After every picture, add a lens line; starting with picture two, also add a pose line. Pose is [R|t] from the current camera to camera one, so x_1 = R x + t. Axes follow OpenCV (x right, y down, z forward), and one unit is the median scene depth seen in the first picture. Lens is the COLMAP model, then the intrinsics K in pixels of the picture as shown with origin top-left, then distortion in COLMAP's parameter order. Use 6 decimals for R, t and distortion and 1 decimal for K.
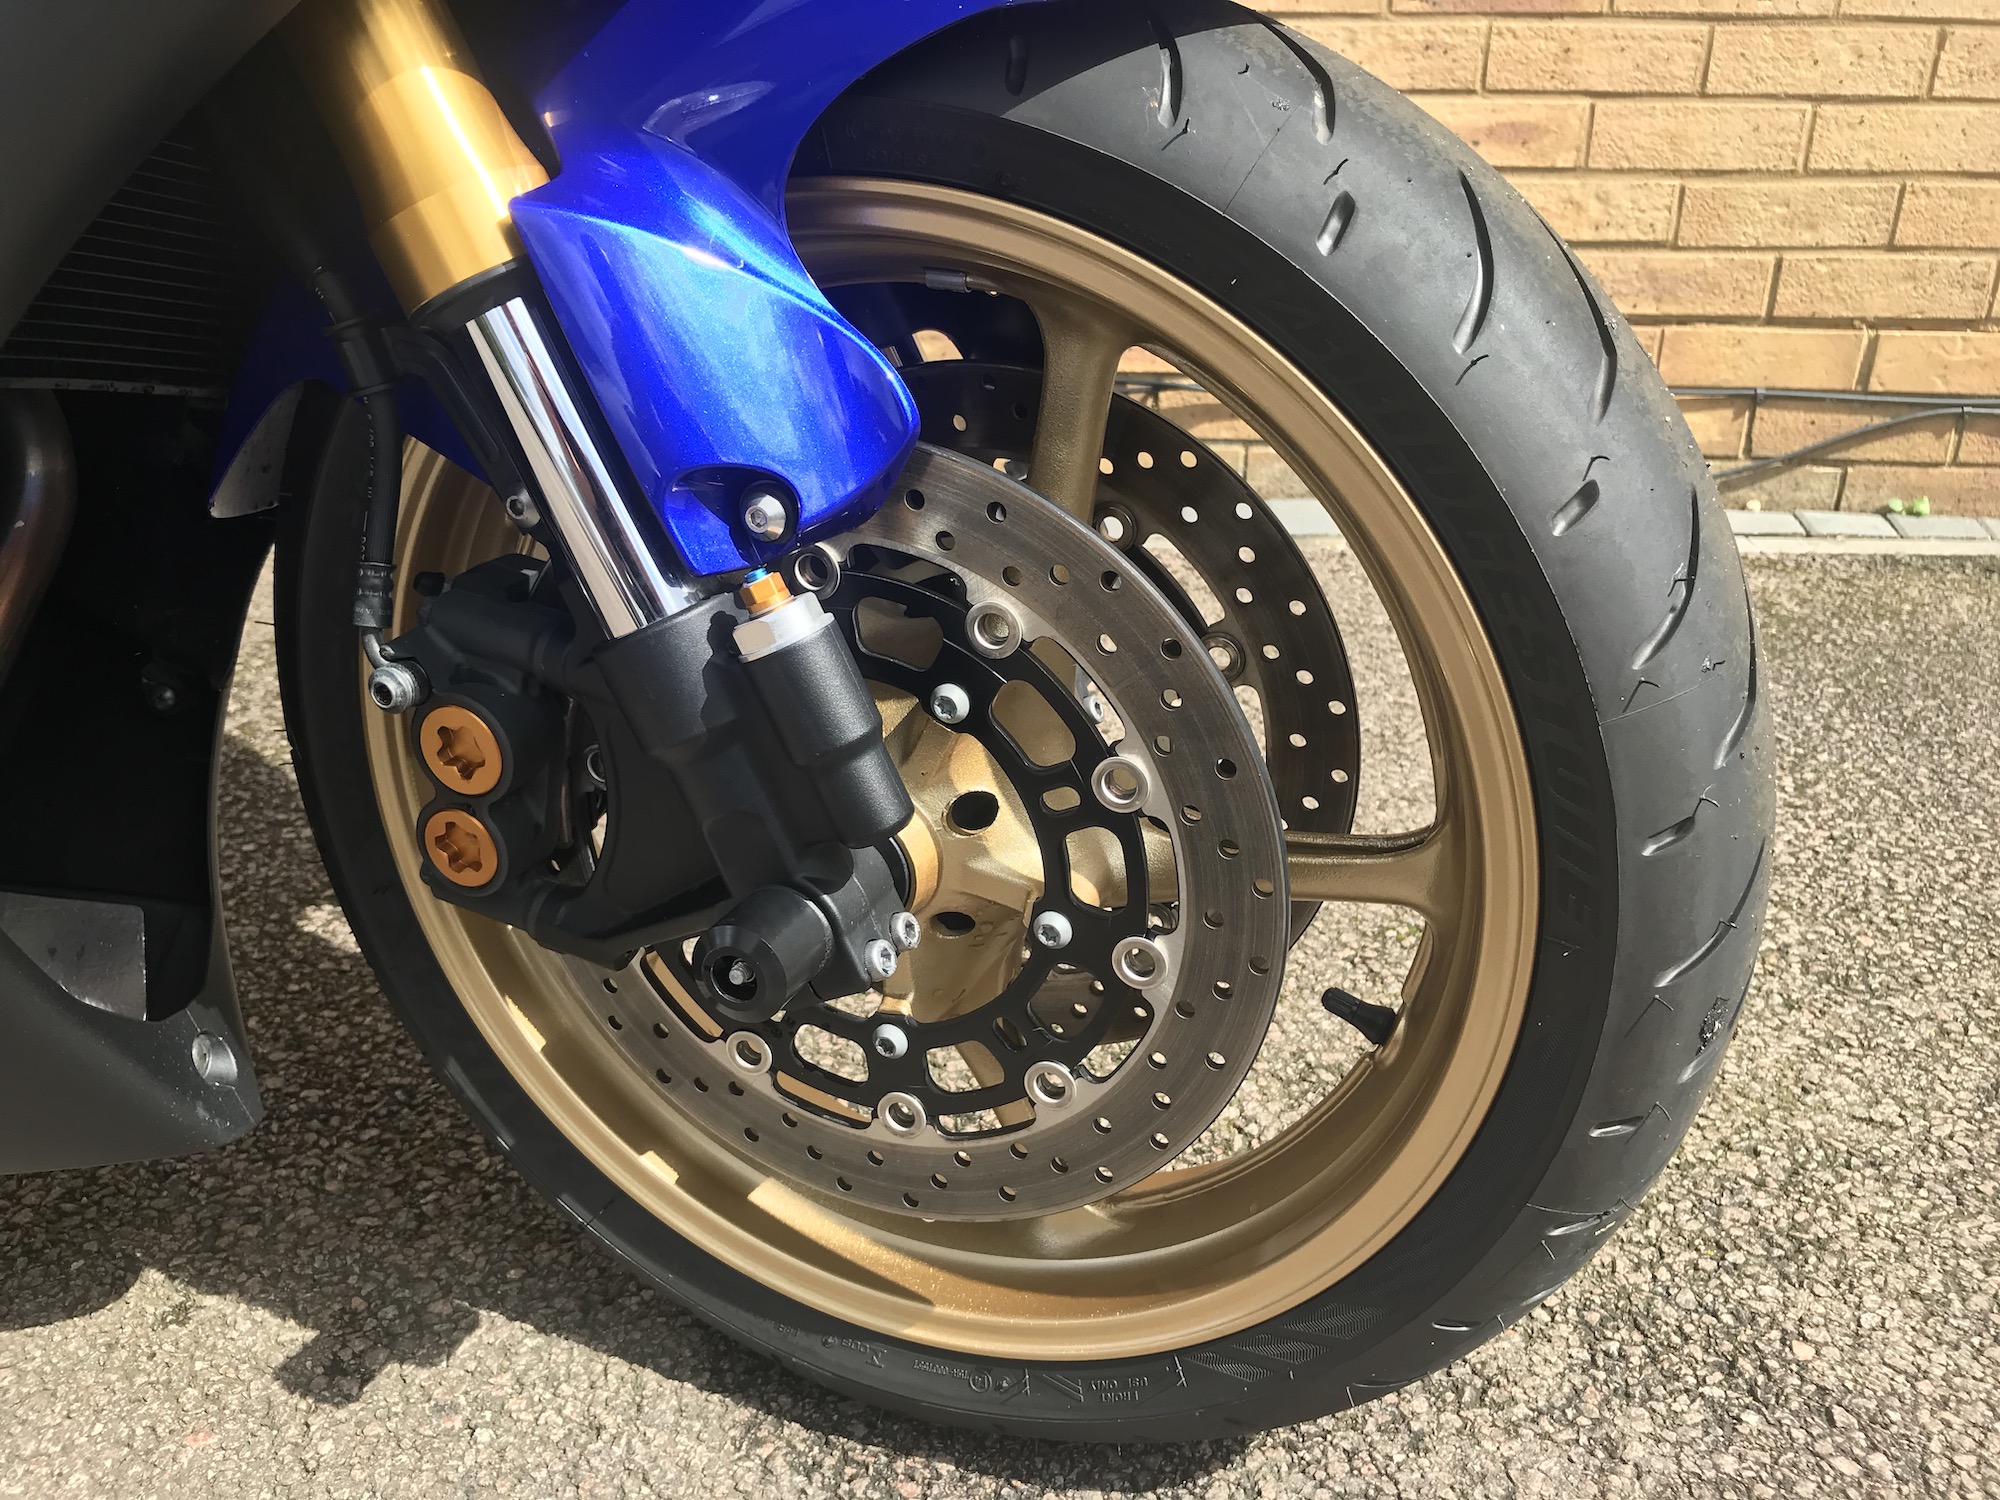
lens RADIAL K [[1674.1, 0, 1029.3], [0, 1674.1, 741.8], [0, 0, 1]] dist [0.015199, -0.036017]
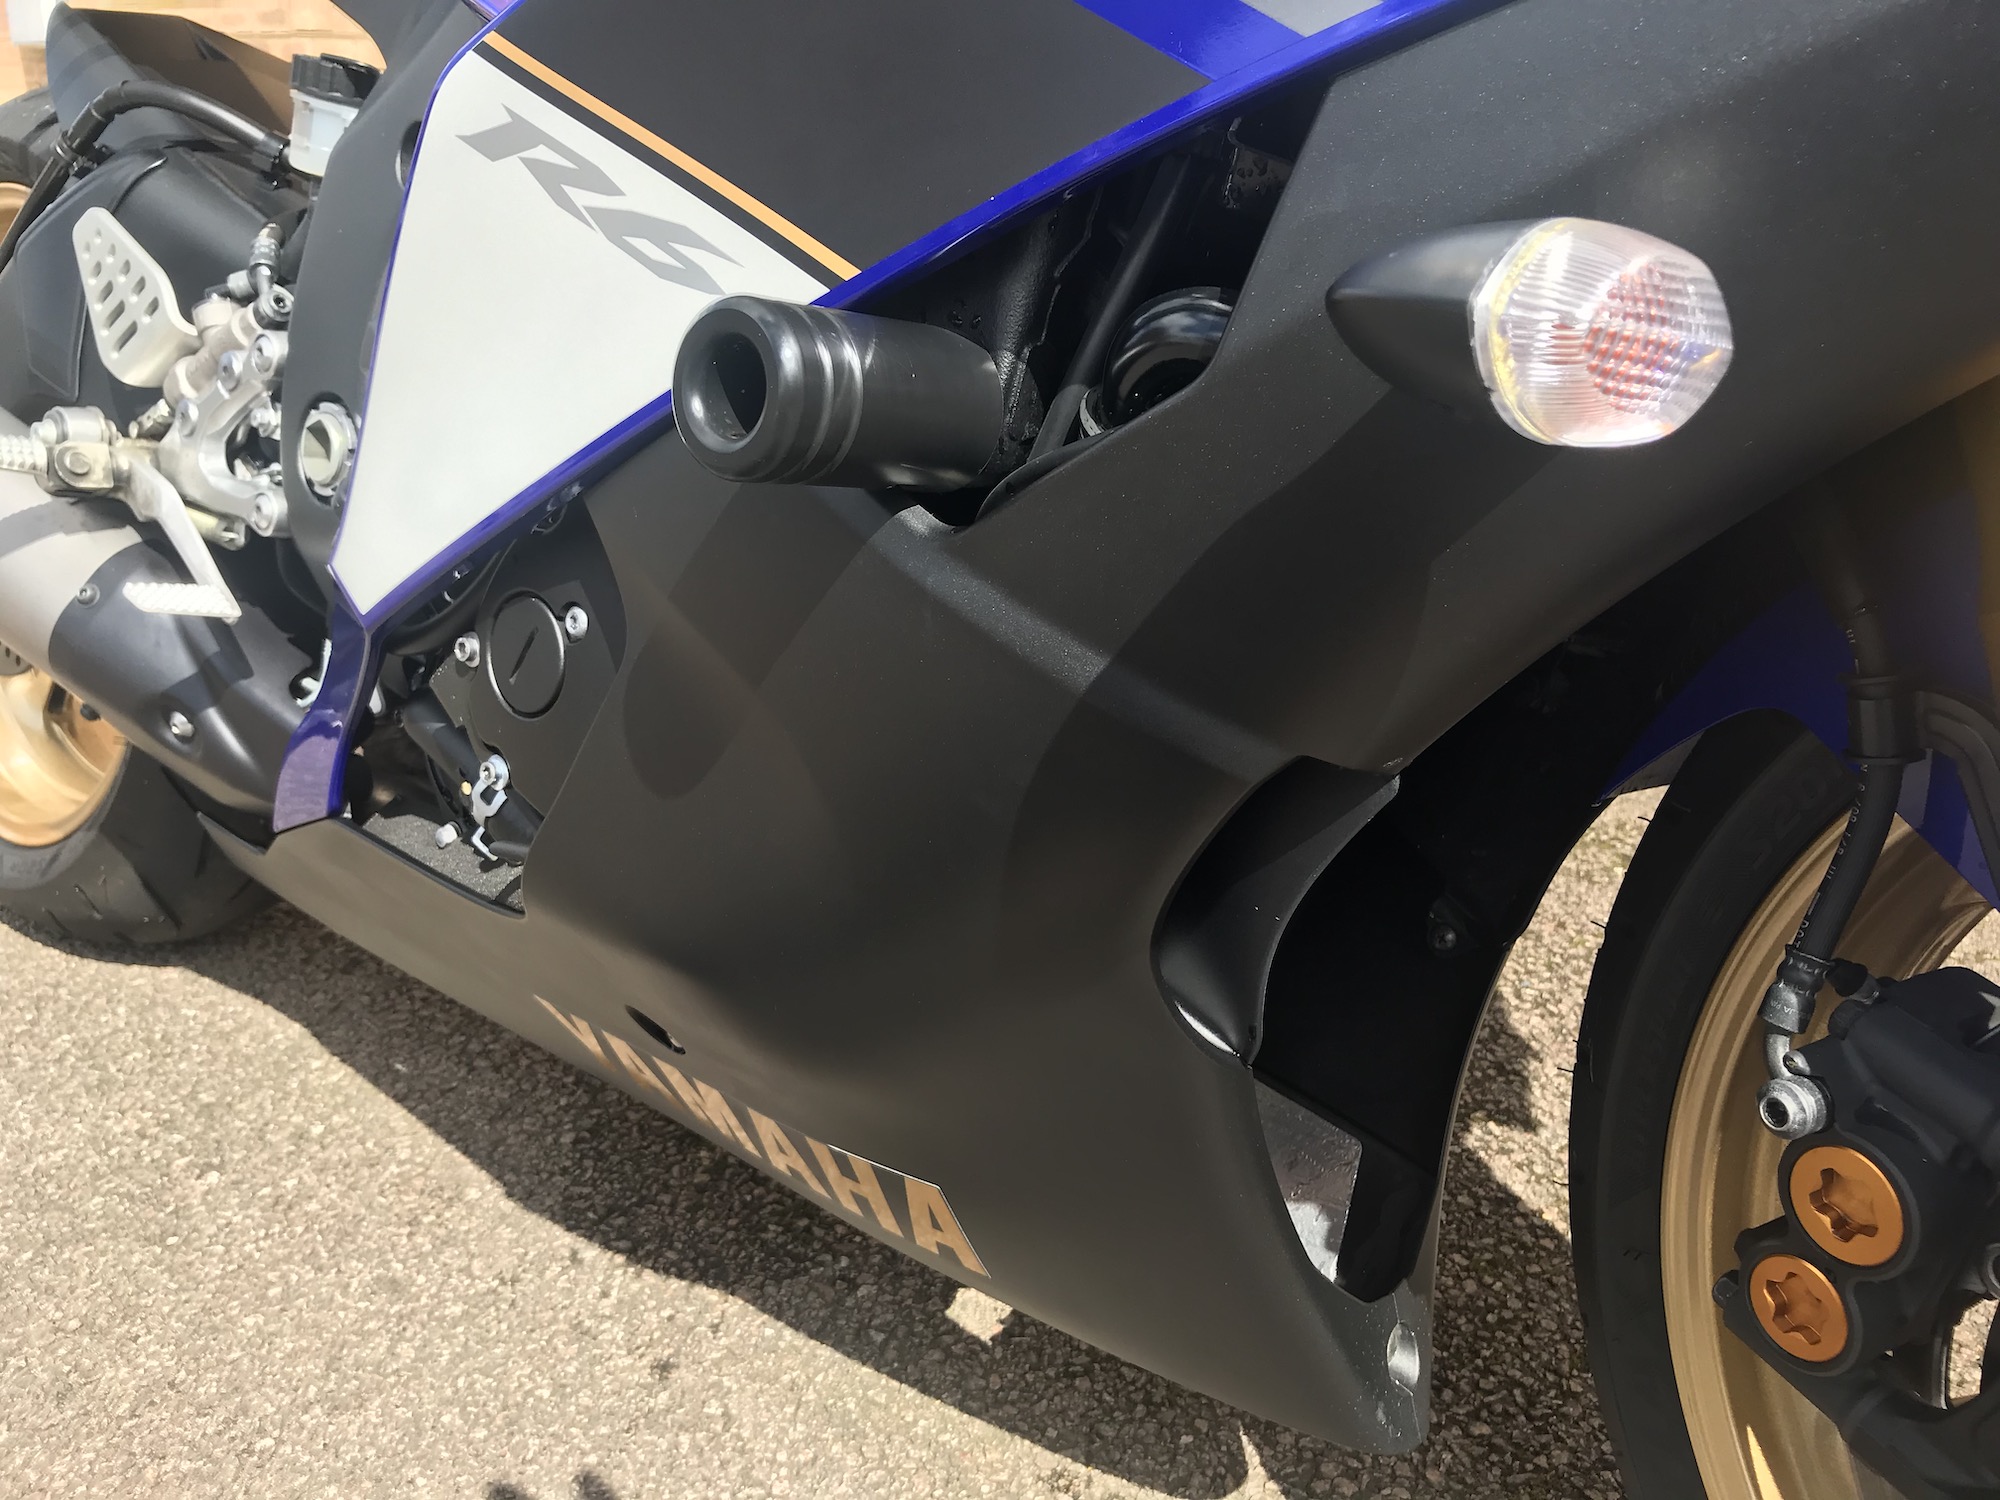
lens RADIAL K [[1674.1, 0, 1010.2], [0, 1674.1, 743.4], [0, 0, 1]] dist [0.015199, -0.036017]
pose [[0.771777, 0.247129, -0.585907, -0.212661], [-0.290244, 0.956718, 0.021213, -0.097719], [0.565790, 0.153684, 0.810100, 0.083846]]
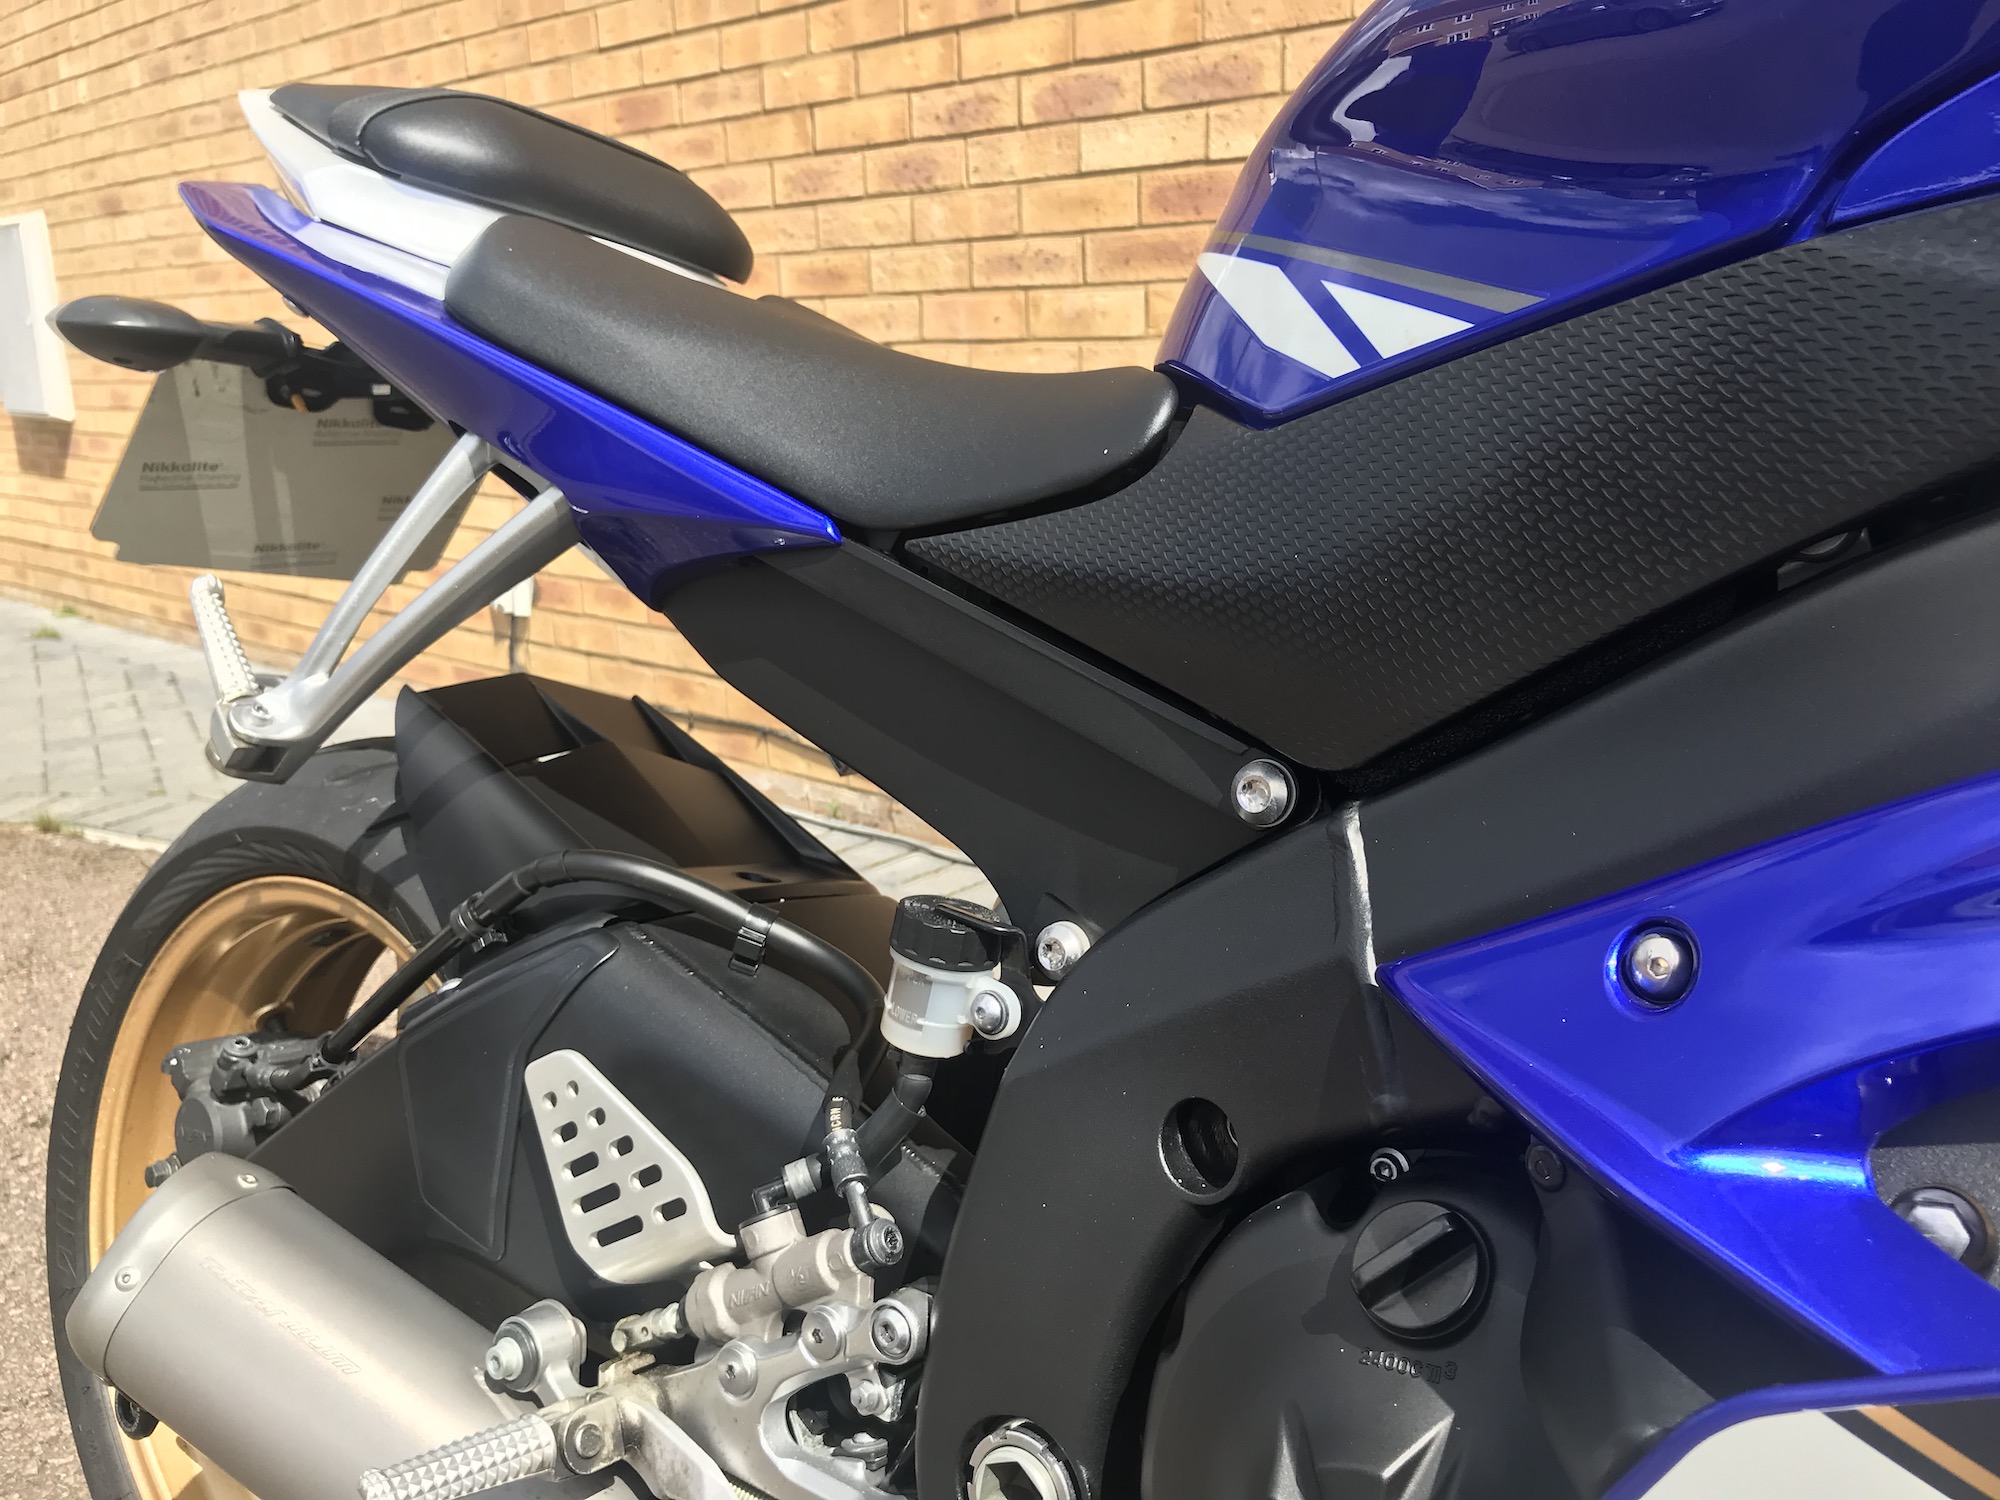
lens RADIAL K [[1674.1, 0, 997.4], [0, 1674.1, 736.7], [0, 0, 1]] dist [0.015199, -0.036017]
pose [[0.801125, 0.119402, -0.586466, -0.883322], [-0.236631, 0.963246, -0.127131, -0.391773], [0.549732, 0.240624, 0.799934, -0.043625]]
